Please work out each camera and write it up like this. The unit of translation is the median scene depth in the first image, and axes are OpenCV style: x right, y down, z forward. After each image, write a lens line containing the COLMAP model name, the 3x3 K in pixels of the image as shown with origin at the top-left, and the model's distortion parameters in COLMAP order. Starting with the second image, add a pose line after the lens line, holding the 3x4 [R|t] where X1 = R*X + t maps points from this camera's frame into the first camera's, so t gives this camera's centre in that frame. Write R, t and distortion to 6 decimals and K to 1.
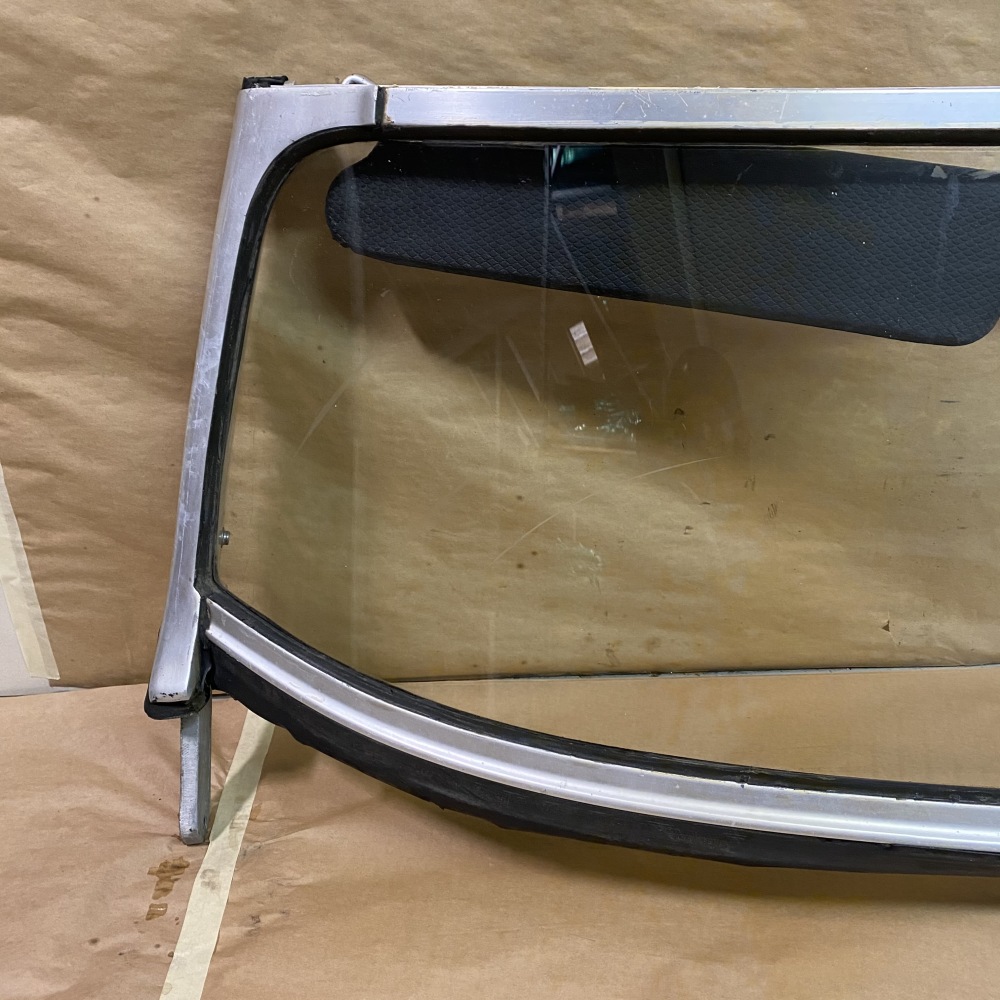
lens RADIAL K [[1026.5, 0, 498.8], [0, 1026.5, 495.5], [0, 0, 1]] dist [0.005880, 0.000000]
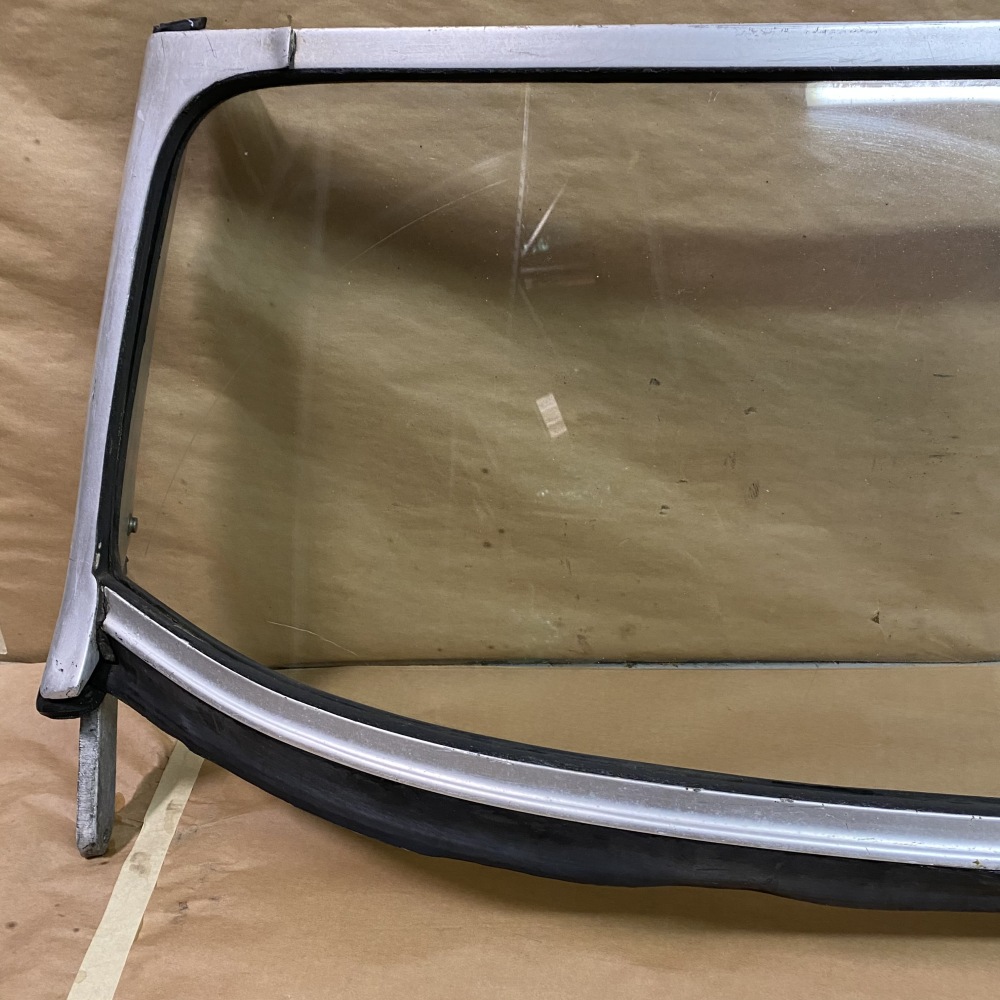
lens RADIAL K [[1026.5, 0, 499.6], [0, 1026.5, 496.1], [0, 0, 1]] dist [0.005880, 0.000000]
pose [[0.999563, 0.020152, -0.021614, 0.061515], [-0.020367, 0.999745, -0.009768, 0.038638], [0.021412, 0.010204, 0.999719, 0.059506]]
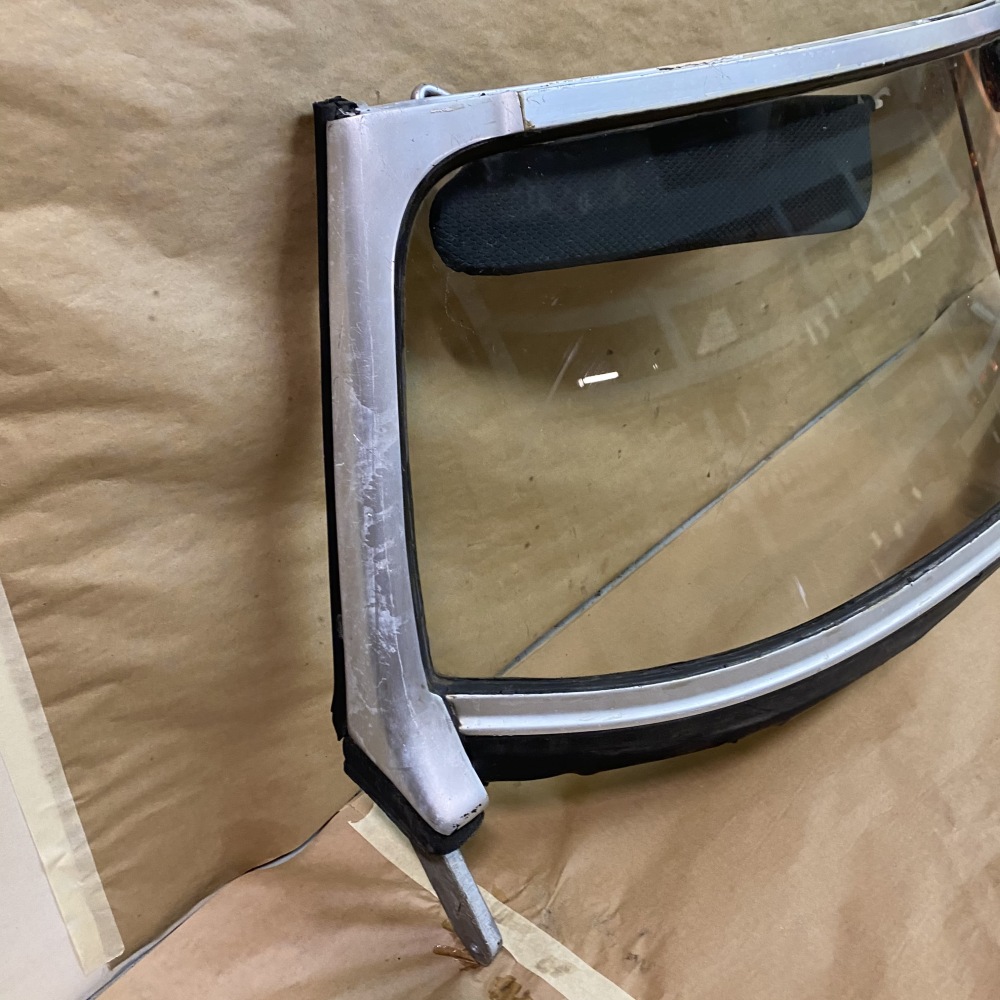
lens RADIAL K [[1026.5, 0, 502.1], [0, 1026.5, 486.8], [0, 0, 1]] dist [0.005880, 0.000000]
pose [[0.667988, -0.373239, 0.643805, -0.732182], [0.354550, 0.920249, 0.165636, -0.188095], [-0.654283, 0.117618, 0.747047, 0.287830]]
